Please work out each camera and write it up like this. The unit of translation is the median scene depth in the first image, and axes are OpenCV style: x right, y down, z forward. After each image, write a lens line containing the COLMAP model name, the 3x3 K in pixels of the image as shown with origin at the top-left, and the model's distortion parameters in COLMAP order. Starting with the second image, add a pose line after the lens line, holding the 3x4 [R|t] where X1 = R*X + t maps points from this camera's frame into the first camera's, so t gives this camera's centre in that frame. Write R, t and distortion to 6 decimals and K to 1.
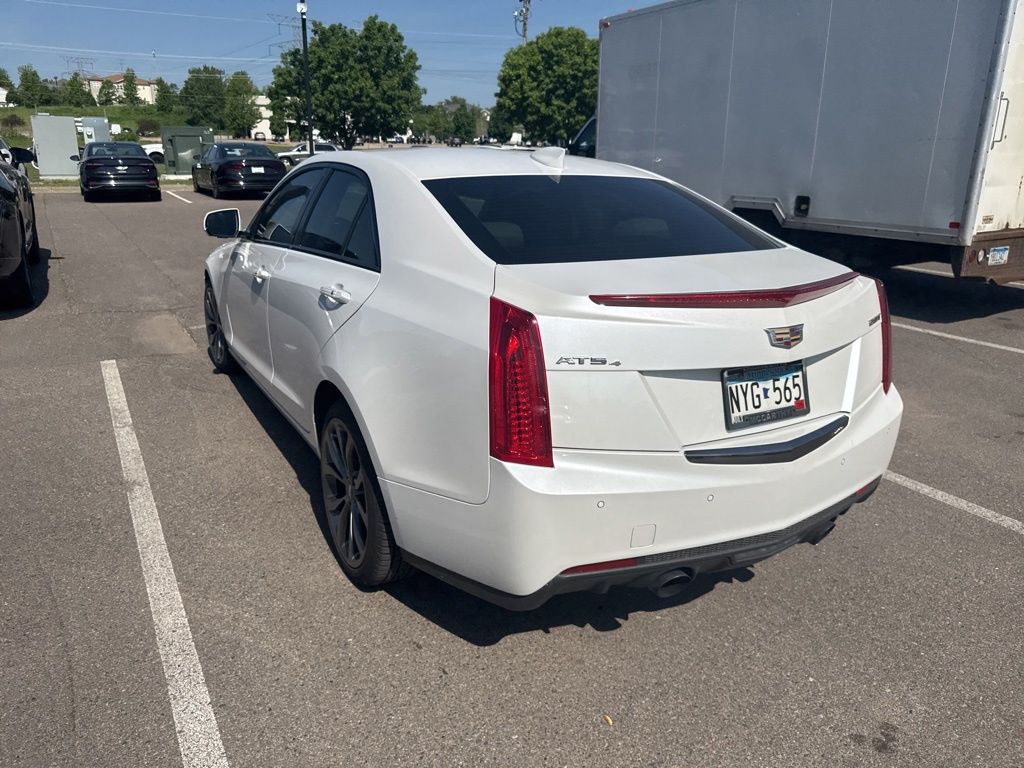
lens RADIAL K [[730.0, 0, 516.9], [0, 730.0, 380.1], [0, 0, 1]] dist [0.021943, -0.028674]
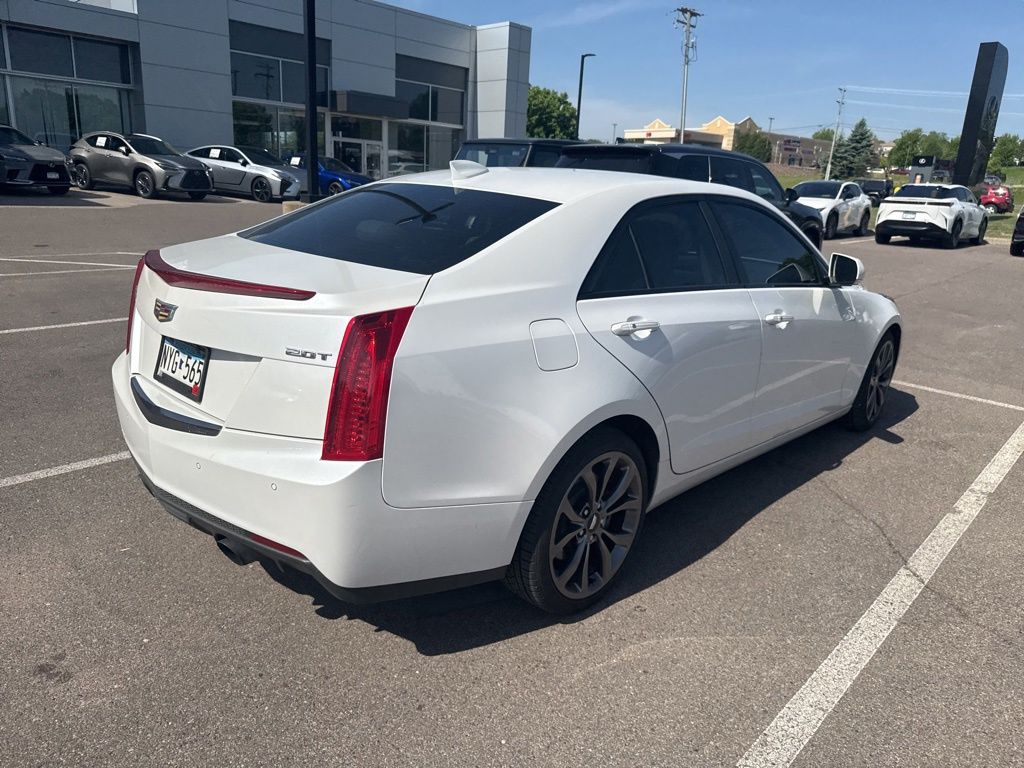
lens RADIAL K [[728.4, 0, 513.5], [0, 728.4, 388.1], [0, 0, 1]] dist [0.026454, -0.034792]
pose [[0.284799, 0.265243, -0.921160, 0.462789], [-0.321359, 0.931766, 0.168941, -0.091166], [0.903116, 0.247909, 0.350604, 0.328768]]
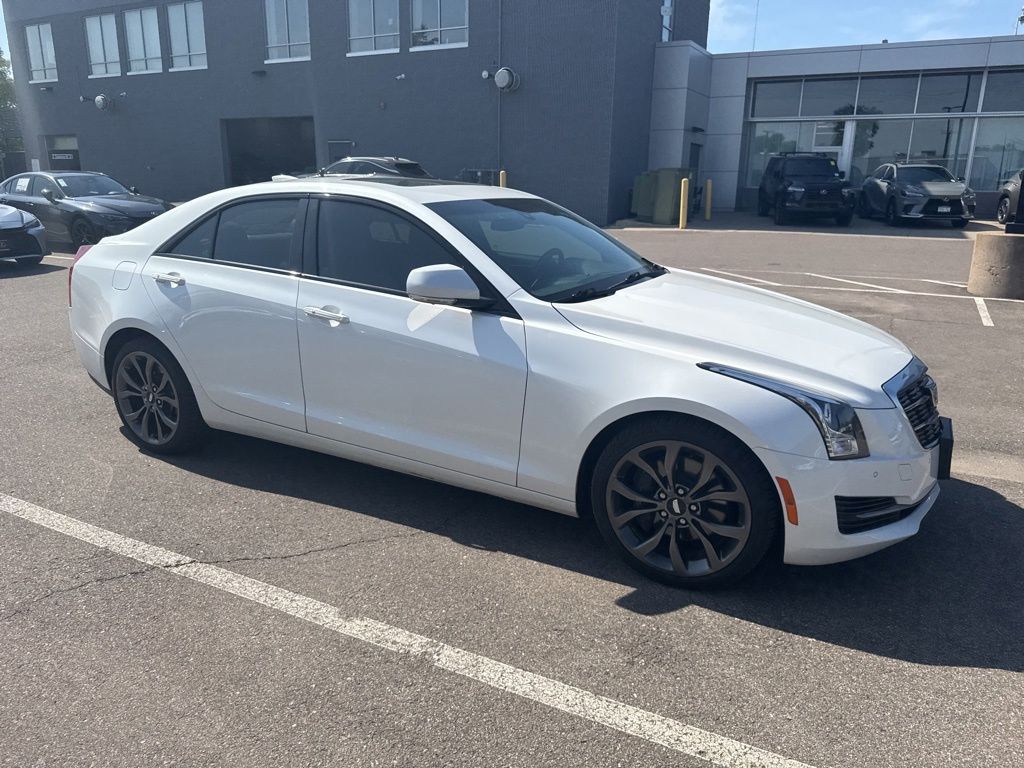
lens RADIAL K [[730.0, 0, 516.9], [0, 730.0, 380.1], [0, 0, 1]] dist [0.021943, -0.028674]
pose [[-0.852062, 0.113794, -0.510923, 0.196119], [-0.172718, 0.860295, 0.479647, -0.326274], [0.494125, 0.496934, -0.713370, 1.081026]]
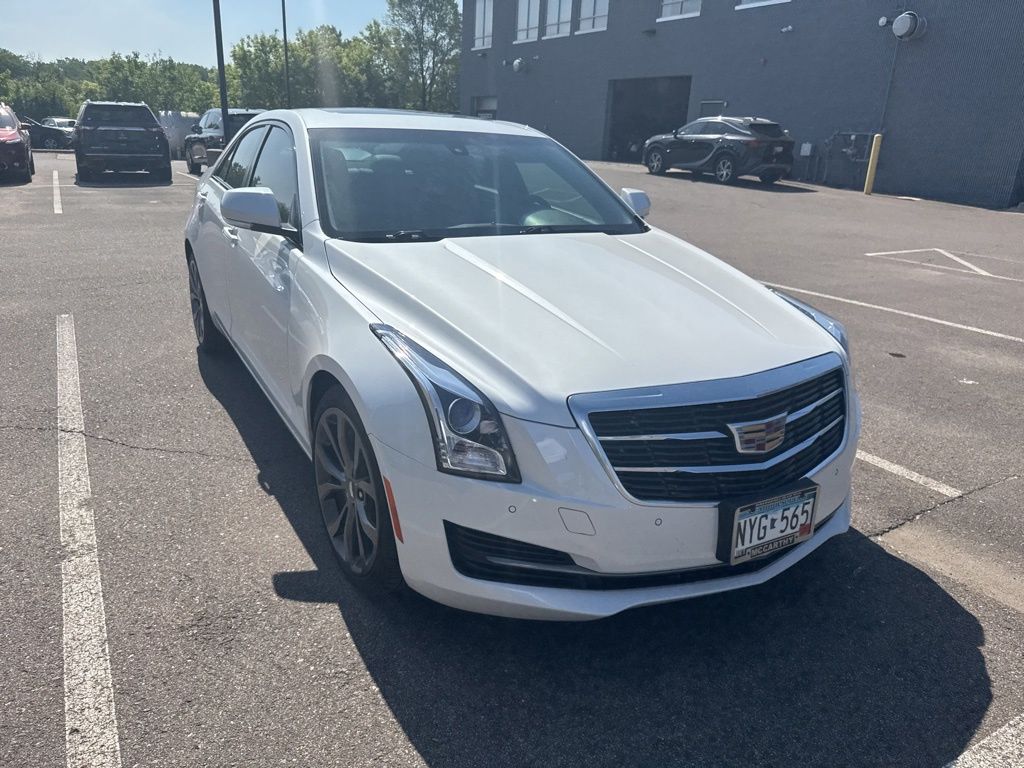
lens RADIAL K [[731.8, 0, 518.1], [0, 731.8, 386.0], [0, 0, 1]] dist [0.010463, -0.012887]
pose [[-0.998396, -0.052952, -0.020026, -0.142550], [-0.054718, 0.811861, 0.581282, -0.330212], [-0.014521, 0.581445, -0.813456, 1.120720]]
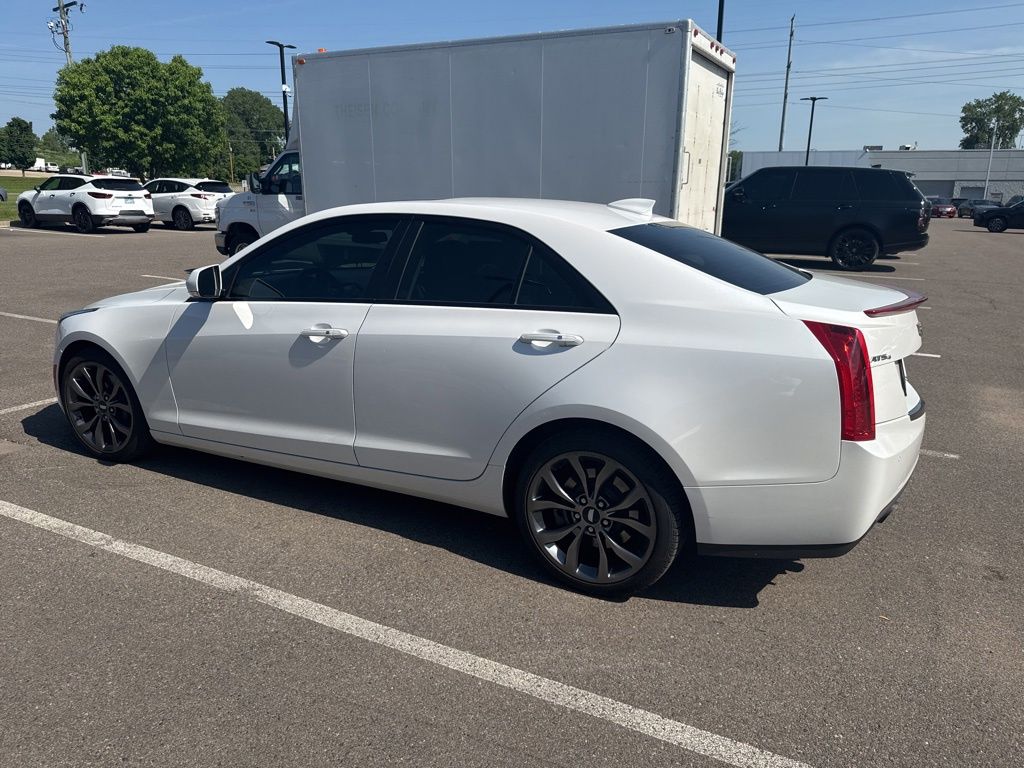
lens RADIAL K [[730.0, 0, 516.9], [0, 730.0, 380.1], [0, 0, 1]] dist [0.021943, -0.028674]
pose [[0.840112, -0.138830, 0.524346, -0.333217], [0.157914, 0.987417, 0.008426, -0.028844], [-0.518918, 0.075723, 0.851464, 0.045755]]
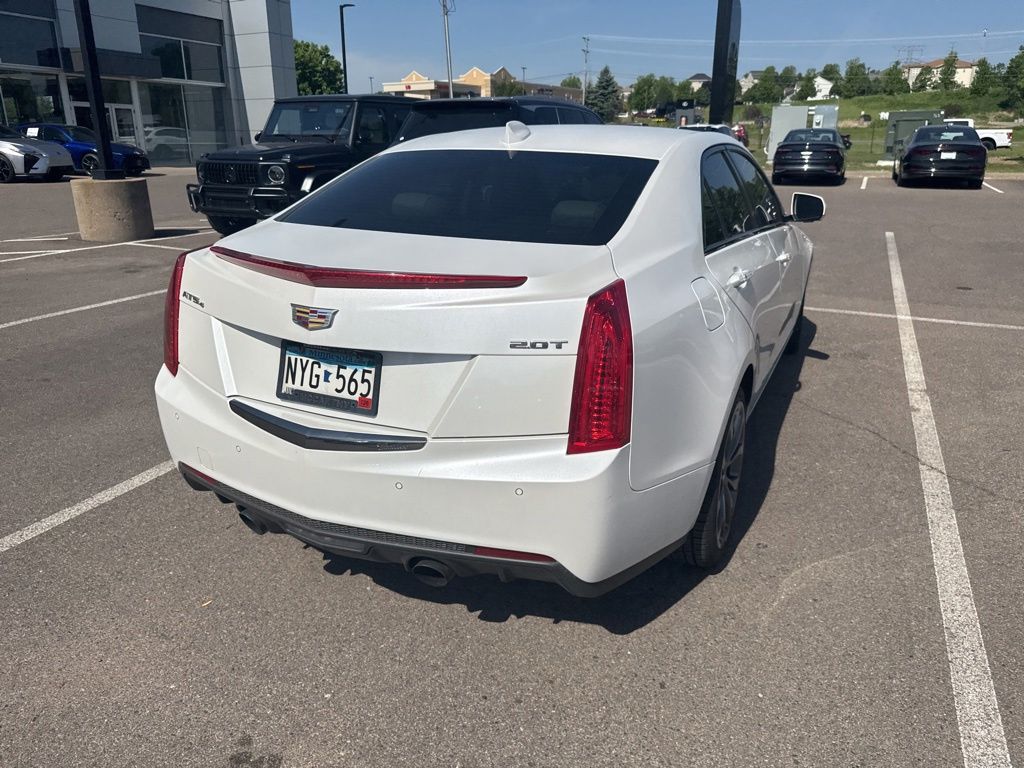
lens RADIAL K [[730.0, 0, 516.9], [0, 730.0, 380.1], [0, 0, 1]] dist [0.021943, -0.028674]
pose [[0.567684, 0.244498, -0.786102, 0.376681], [-0.231505, 0.963758, 0.132573, -0.049330], [0.790026, 0.106727, 0.603712, 0.189520]]
